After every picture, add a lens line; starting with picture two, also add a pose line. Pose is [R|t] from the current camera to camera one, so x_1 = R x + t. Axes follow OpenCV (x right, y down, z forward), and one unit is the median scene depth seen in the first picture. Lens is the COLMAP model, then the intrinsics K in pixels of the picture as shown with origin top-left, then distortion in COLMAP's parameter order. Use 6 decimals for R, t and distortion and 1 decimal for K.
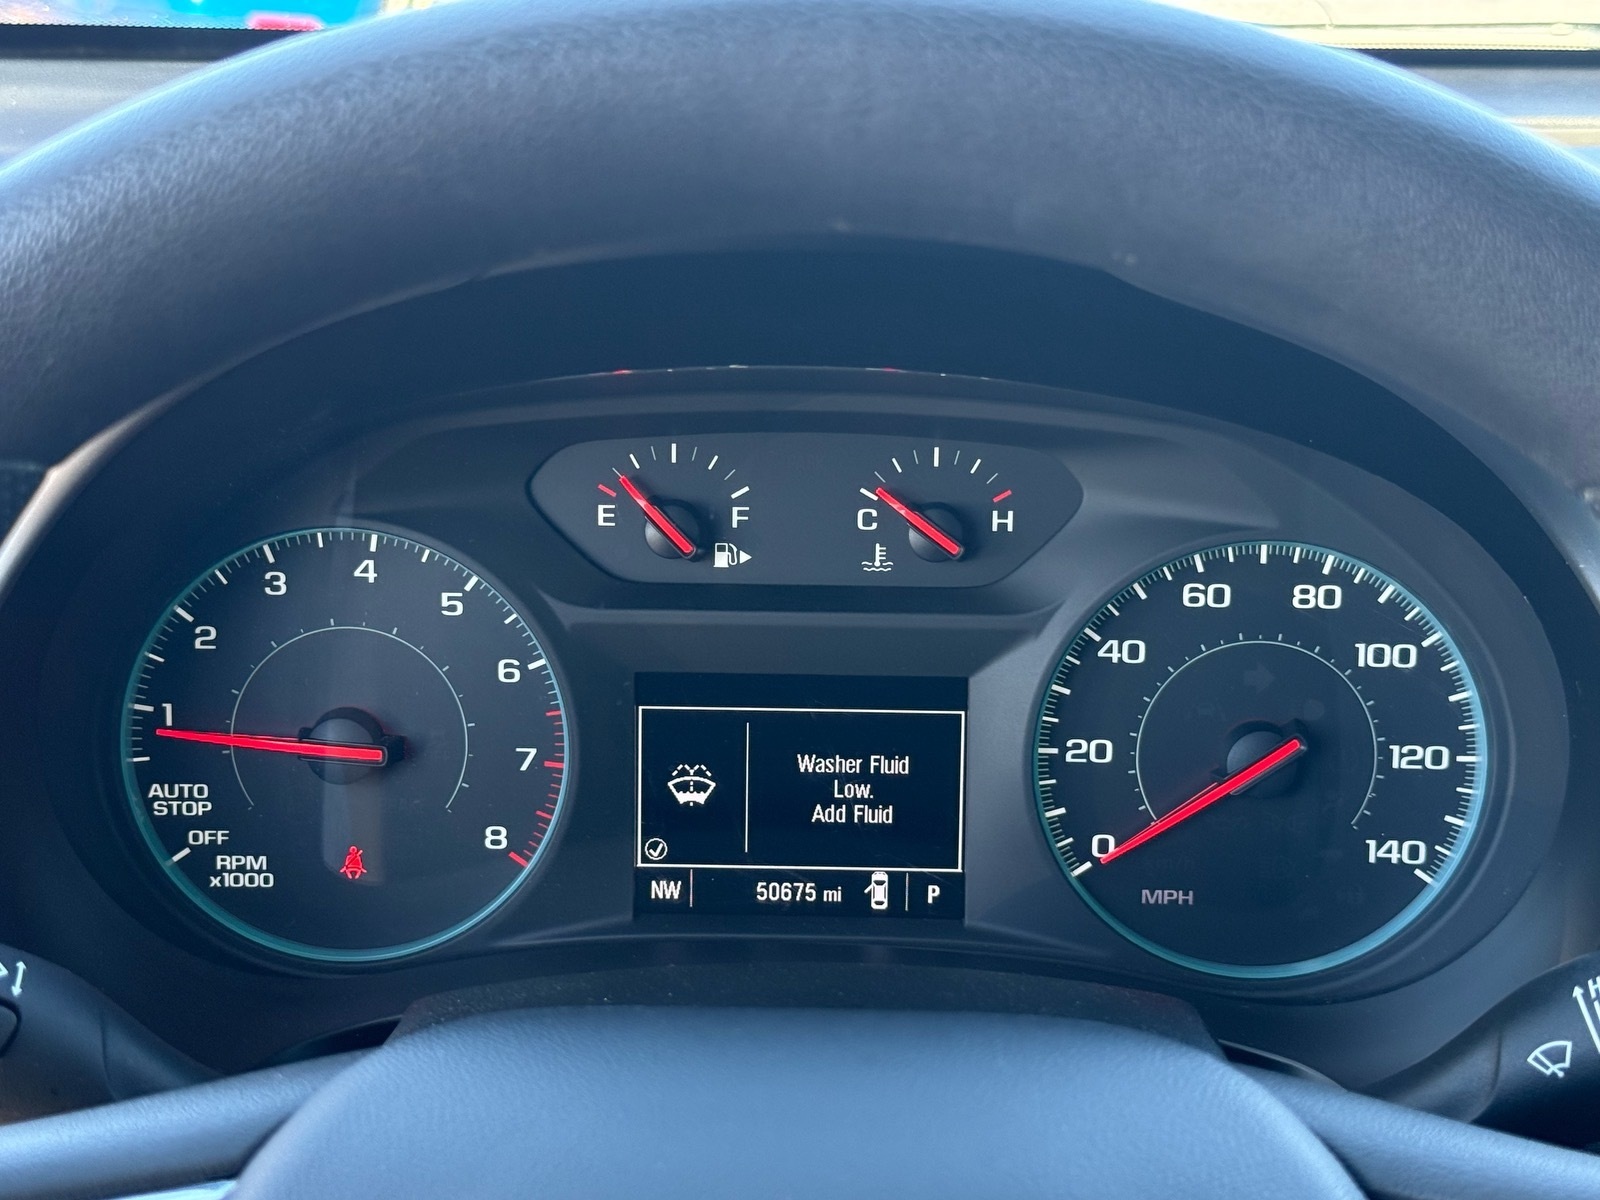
lens RADIAL K [[2487.6, 0, 799.7], [0, 2487.6, 542.9], [0, 0, 1]] dist [0.088365, 0.054607]
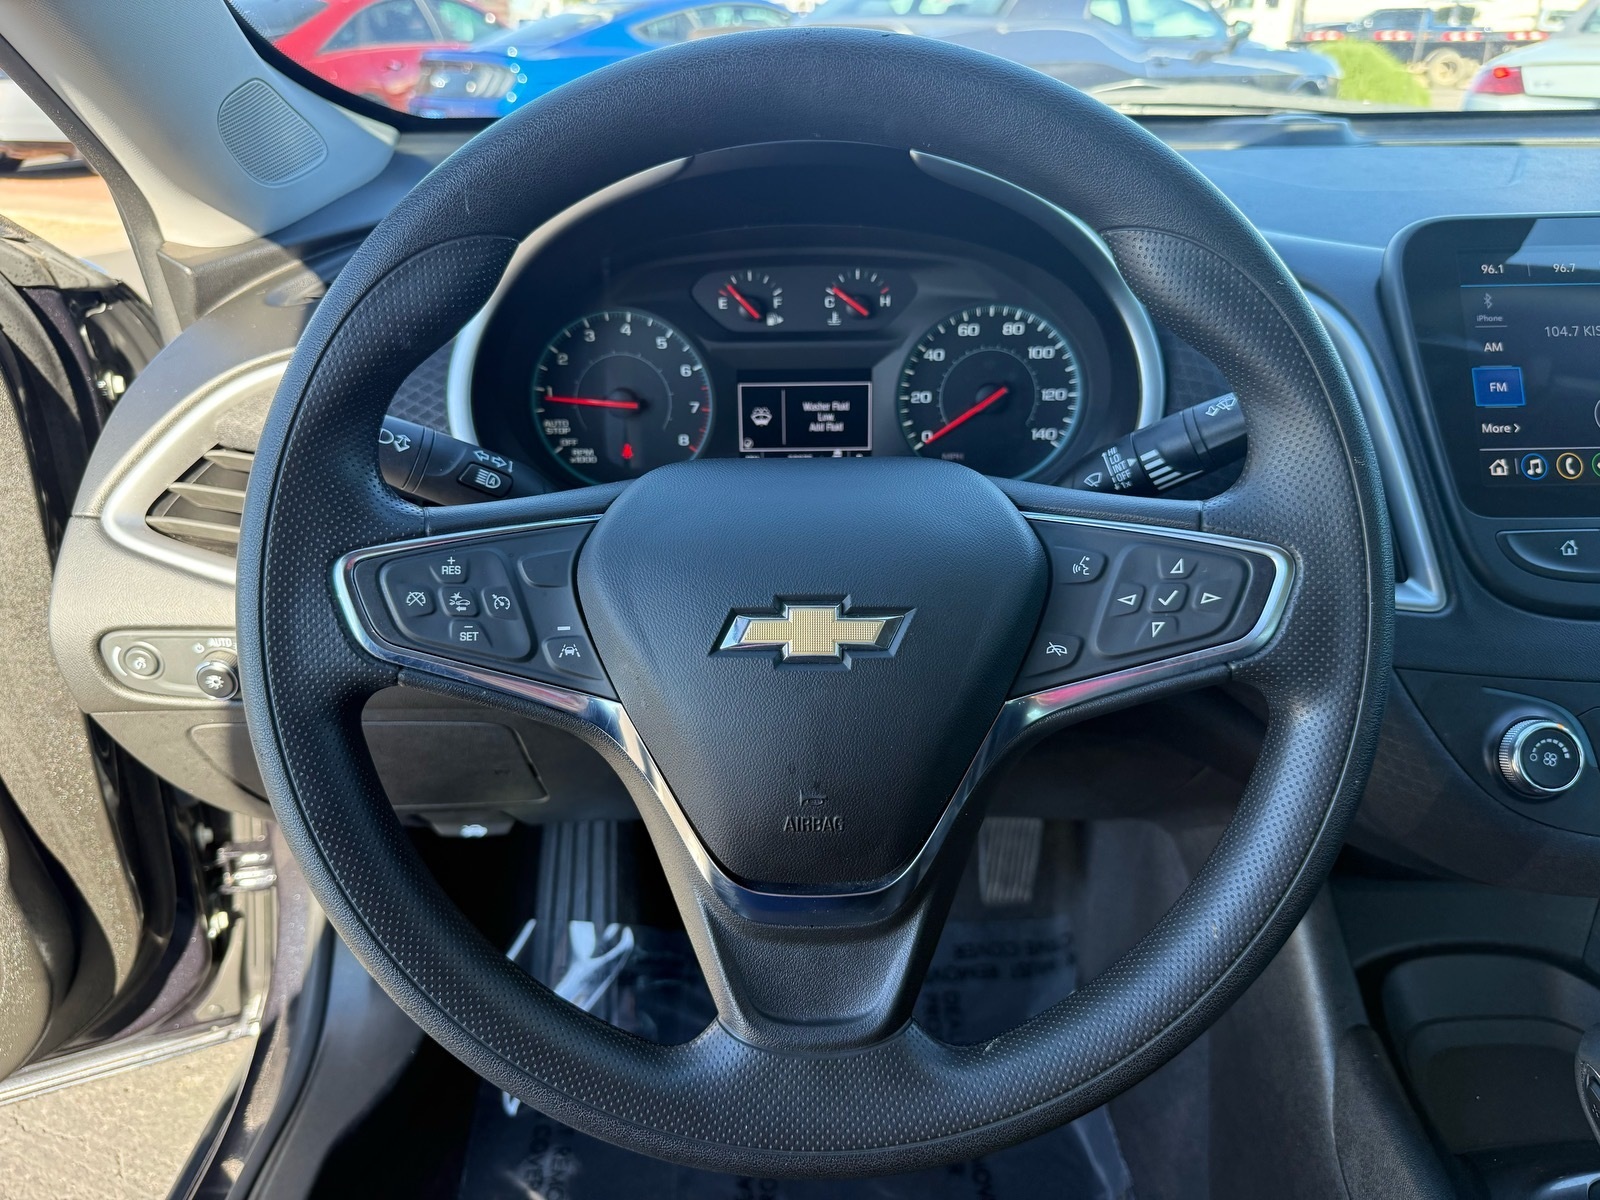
lens RADIAL K [[1131.0, 0, 795.4], [0, 1131.0, 581.1], [0, 0, 1]] dist [0.046281, -0.069377]
pose [[0.999592, -0.027519, -0.007693, -0.005377], [0.028388, 0.987052, 0.157871, 0.083500], [0.003249, -0.158025, 0.987430, -0.142374]]
